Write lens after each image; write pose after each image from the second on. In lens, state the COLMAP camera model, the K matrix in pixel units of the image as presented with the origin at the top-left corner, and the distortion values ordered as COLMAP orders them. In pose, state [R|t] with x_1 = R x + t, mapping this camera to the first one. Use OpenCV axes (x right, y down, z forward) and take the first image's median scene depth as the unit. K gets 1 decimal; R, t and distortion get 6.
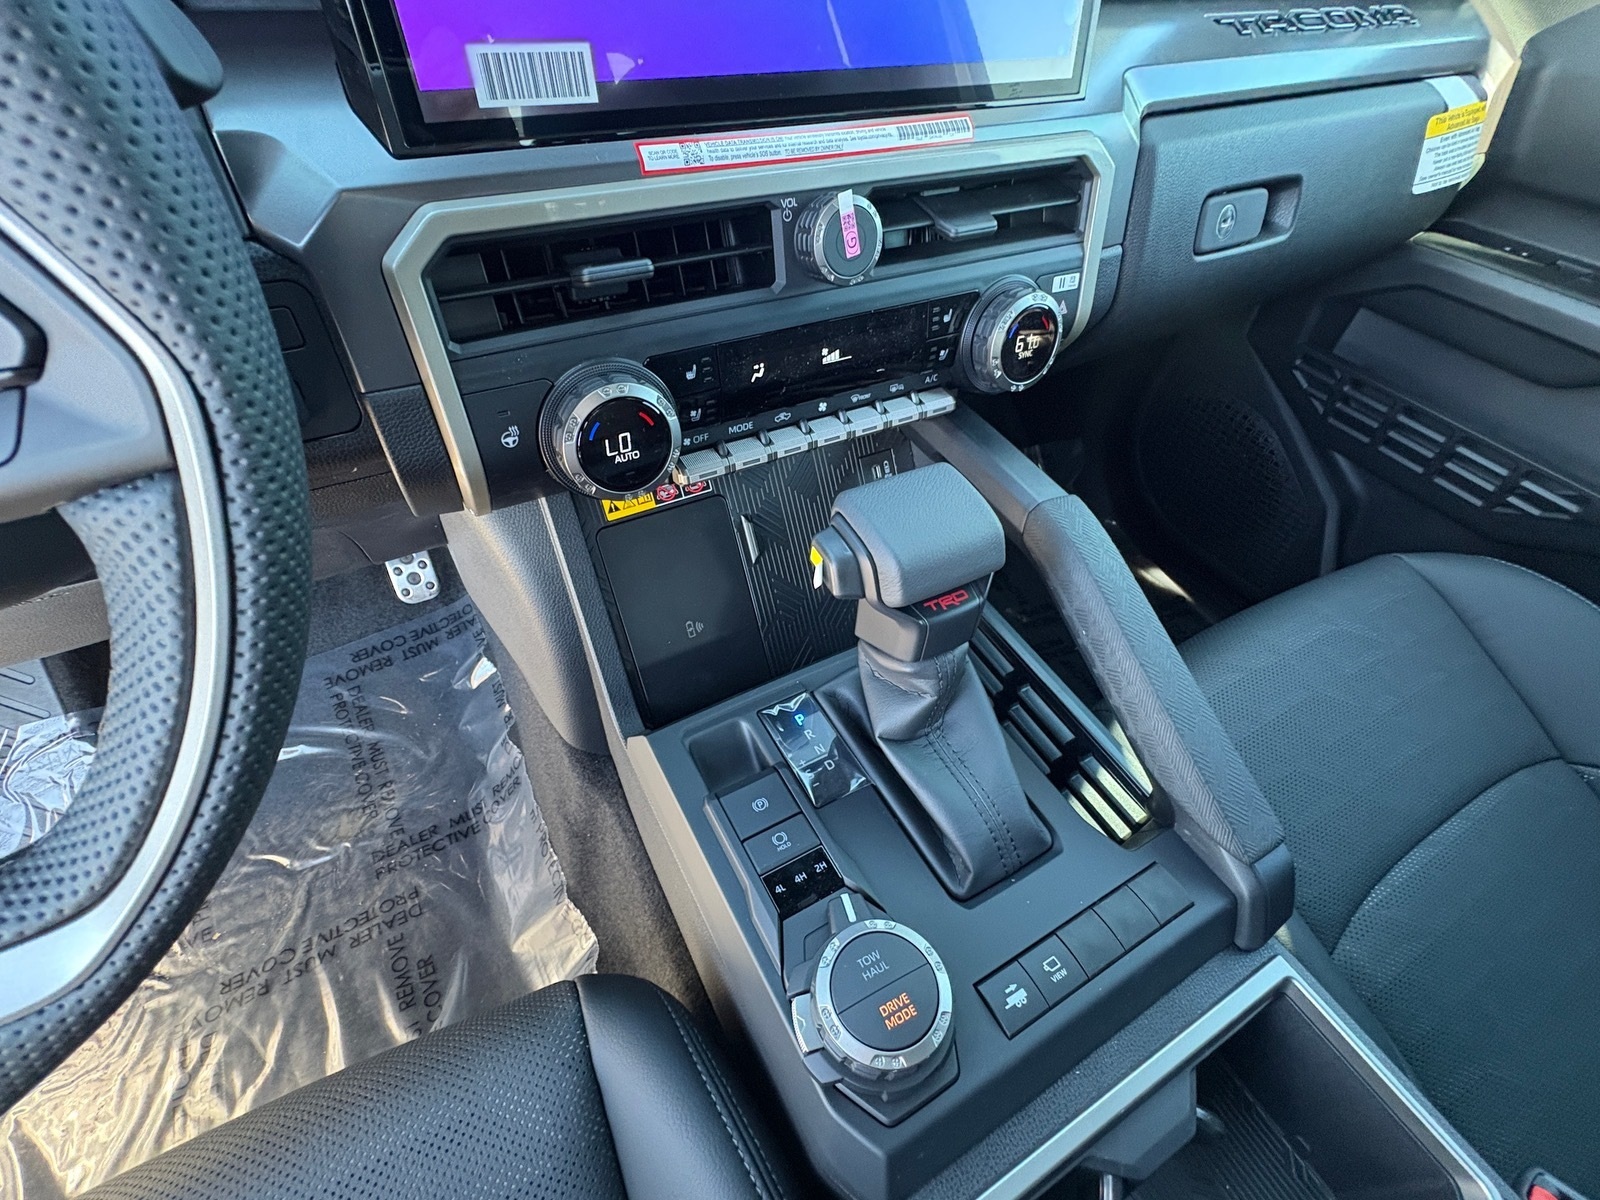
lens RADIAL K [[715.4, 0, 800.0], [0, 715.4, 600.0], [0, 0, 1]] dist [-0.012005, 0.007599]
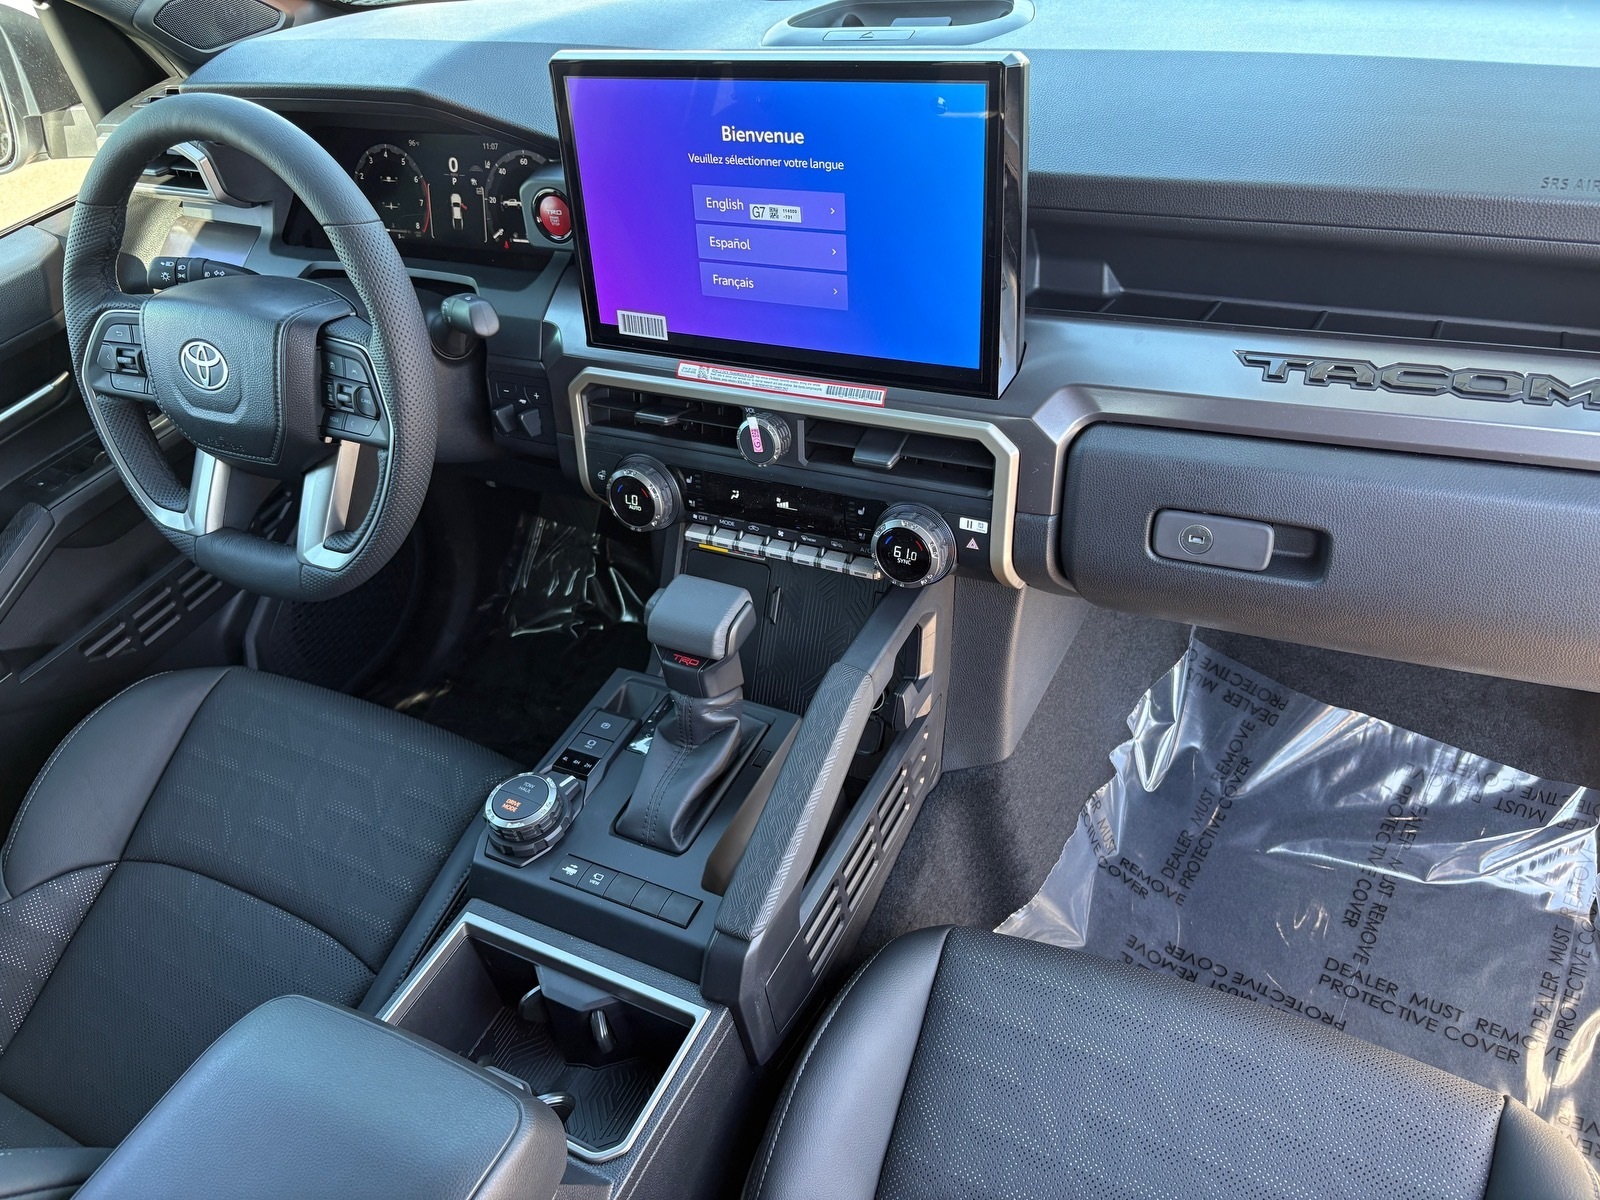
lens RADIAL K [[1197.8, 0, 796.4], [0, 1197.8, 618.8], [0, 0, 1]] dist [0.018057, -0.002762]
pose [[0.540707, 0.441790, -0.715862, 1.779873], [-0.483259, 0.859686, 0.165533, -0.517854], [0.688547, 0.256442, 0.678337, -0.542373]]
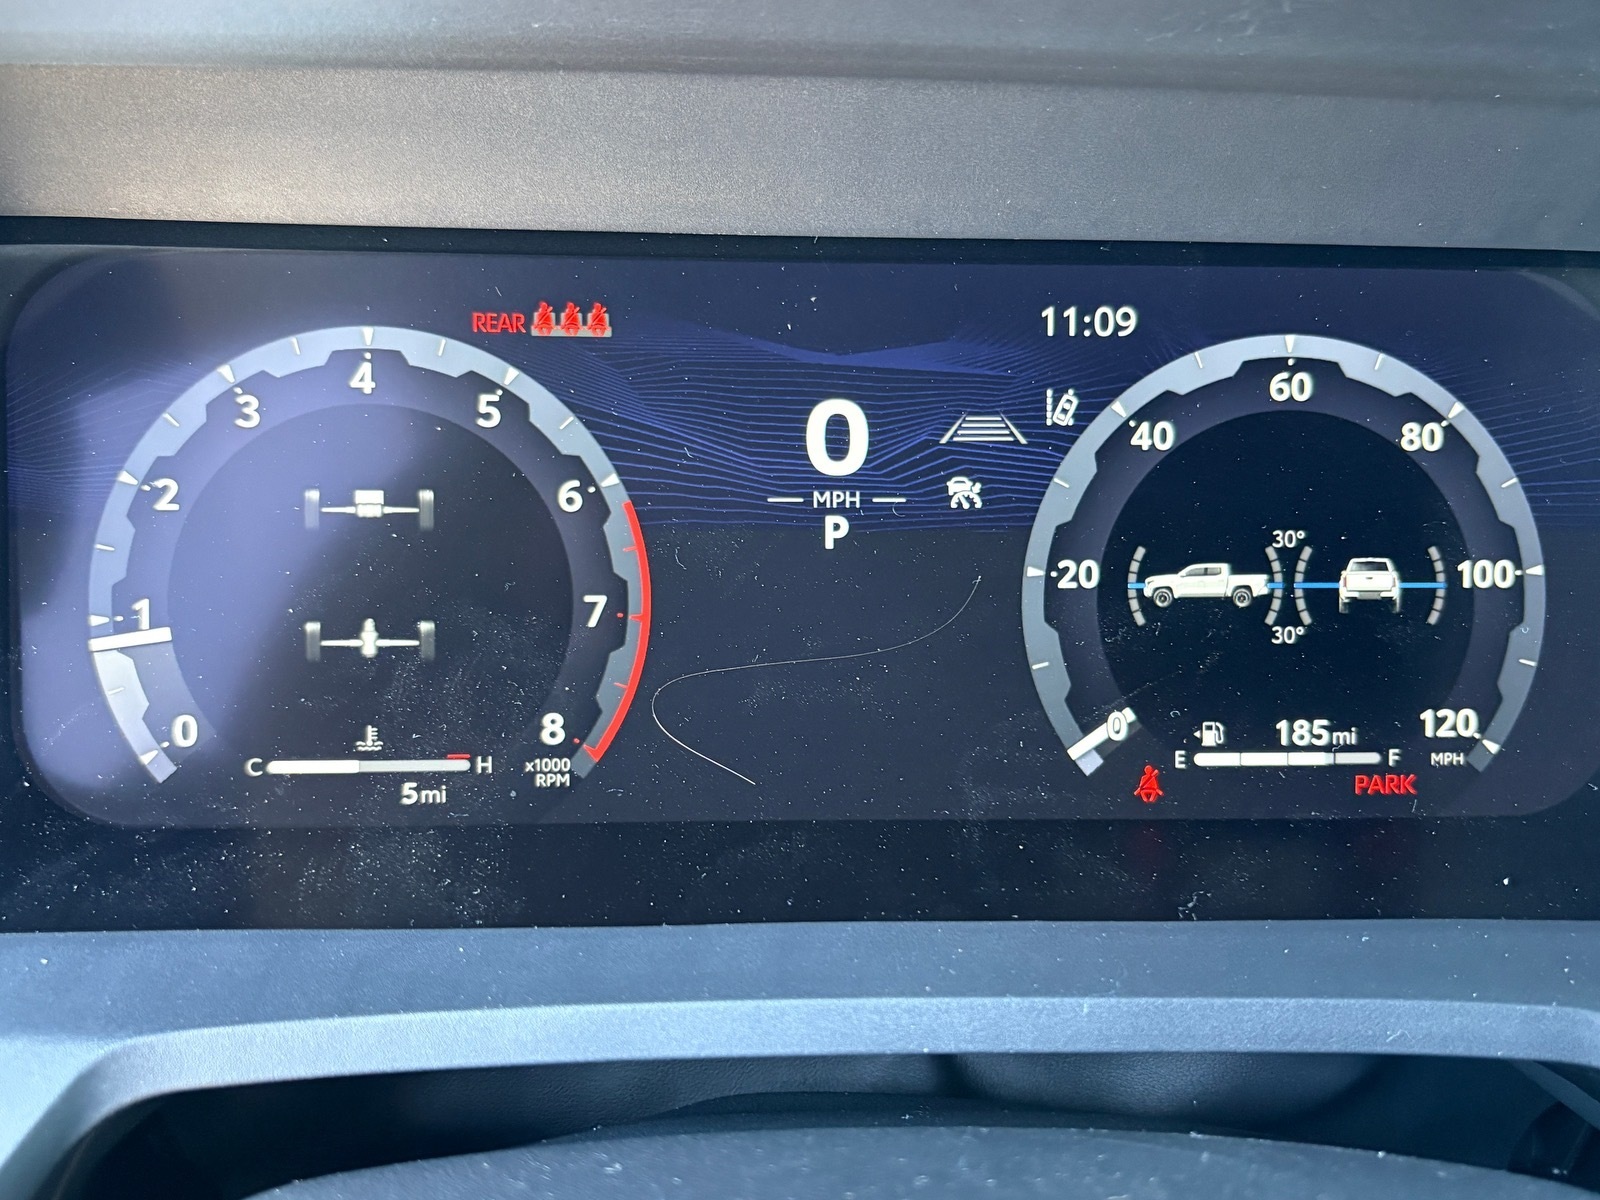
lens RADIAL K [[1544.0, 0, 800.0], [0, 1544.0, 600.0], [0, 0, 1]] dist [0.003925, 0.000927]
pose [[0.895423, 0.120619, -0.428565, -0.776045], [-0.306664, 0.864937, -0.397293, -0.225285], [0.322761, 0.487170, 0.811474, -0.011148]]
